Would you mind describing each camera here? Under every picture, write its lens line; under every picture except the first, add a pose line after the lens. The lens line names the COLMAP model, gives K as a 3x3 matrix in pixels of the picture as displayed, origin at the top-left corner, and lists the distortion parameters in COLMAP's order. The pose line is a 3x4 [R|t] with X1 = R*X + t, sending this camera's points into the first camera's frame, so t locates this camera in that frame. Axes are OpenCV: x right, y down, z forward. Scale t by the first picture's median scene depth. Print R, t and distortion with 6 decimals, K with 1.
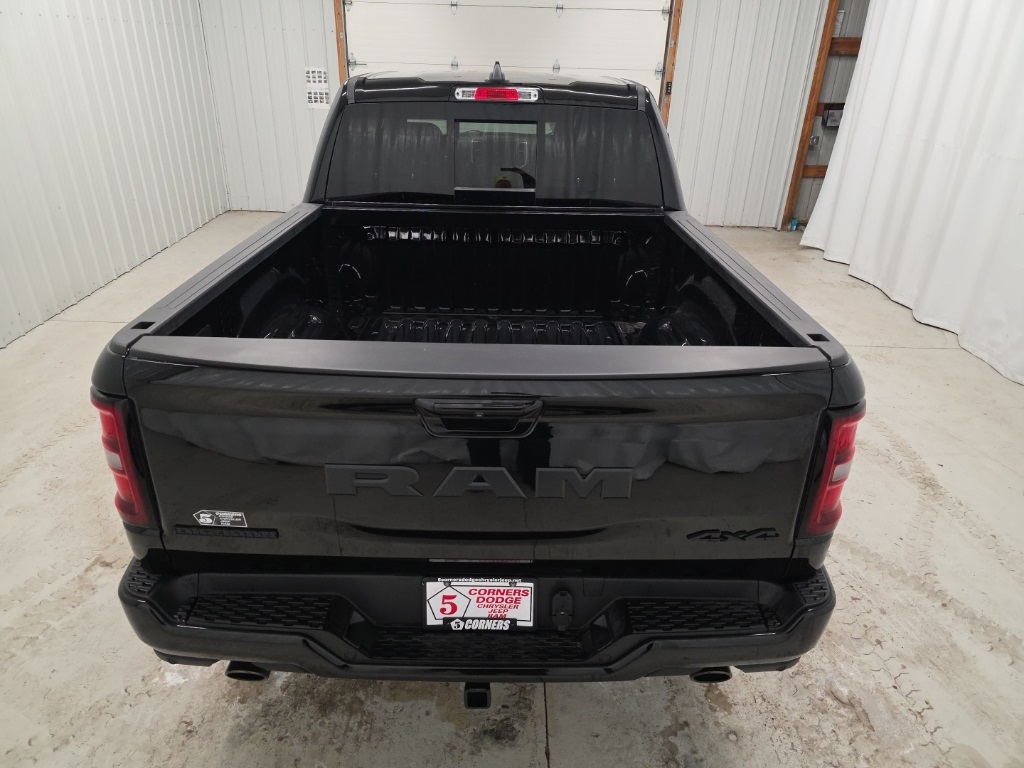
lens RADIAL K [[677.9, 0, 512.0], [0, 677.9, 384.0], [0, 0, 1]] dist [0.057522, -0.052020]
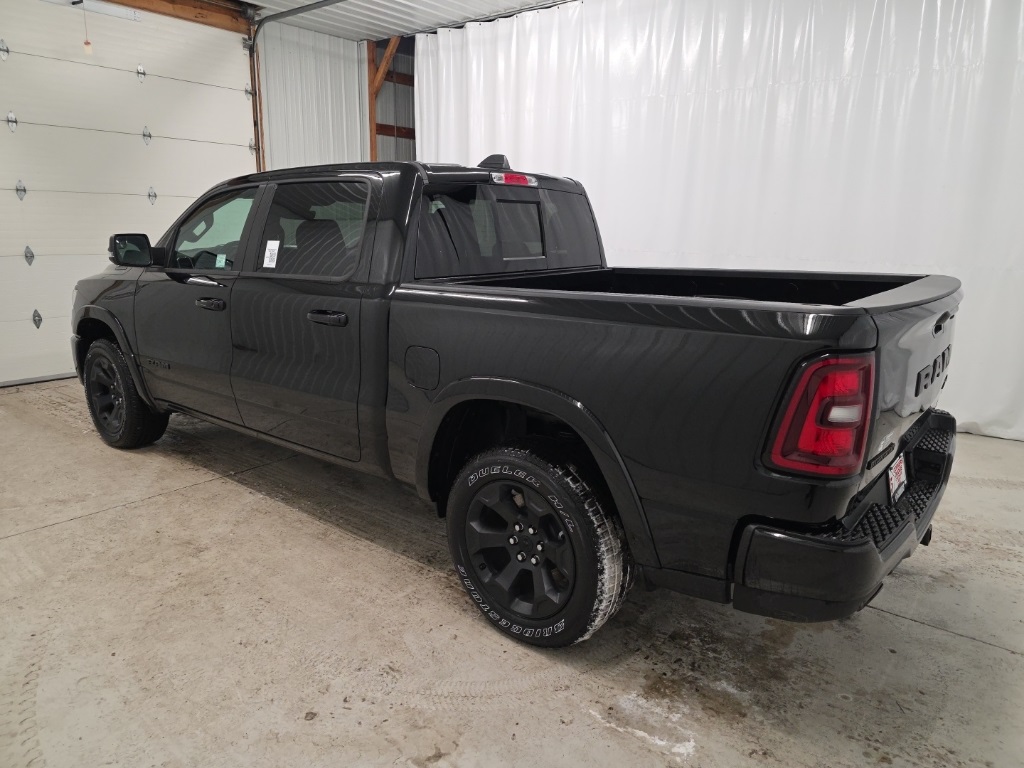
lens RADIAL K [[677.9, 0, 512.0], [0, 677.9, 384.0], [0, 0, 1]] dist [0.057522, -0.052020]
pose [[0.628664, -0.197741, 0.752117, -1.301044], [0.346228, 0.937164, -0.043005, -0.065574], [-0.696353, 0.287439, 0.657625, 0.452498]]
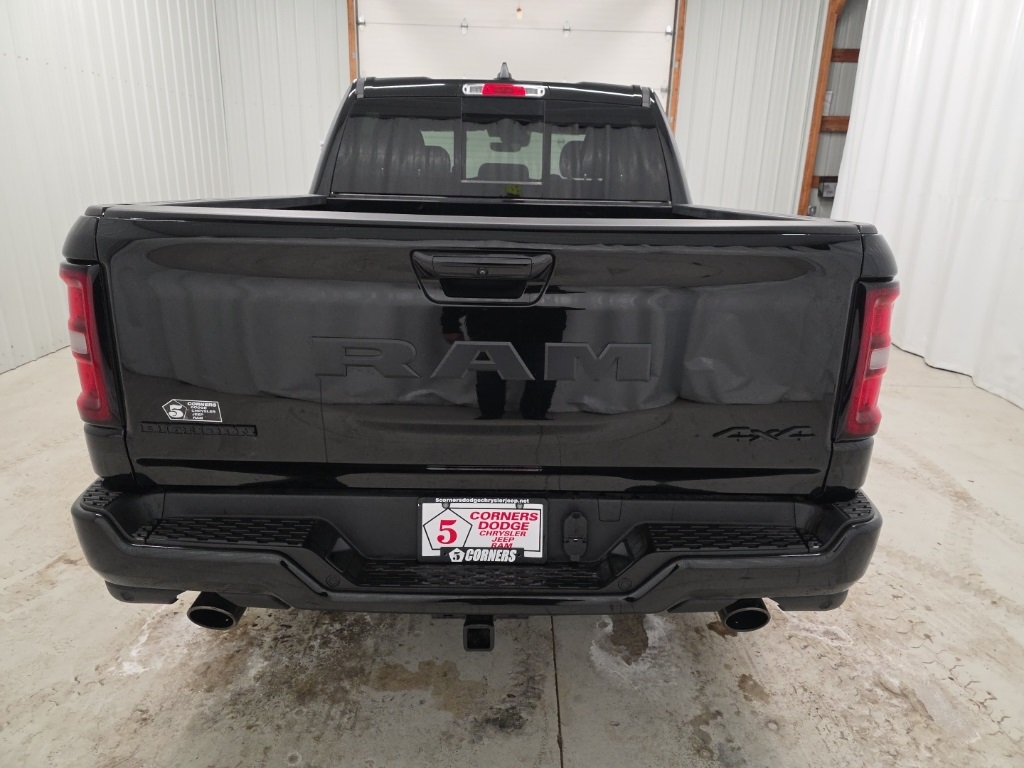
lens RADIAL K [[684.0, 0, 526.7], [0, 684.0, 383.3], [0, 0, 1]] dist [0.047780, -0.044463]
pose [[0.999939, 0.000010, 0.011080, 0.000366], [0.001705, 0.987944, -0.154805, 0.221161], [-0.010948, 0.154815, 0.987883, 0.072897]]
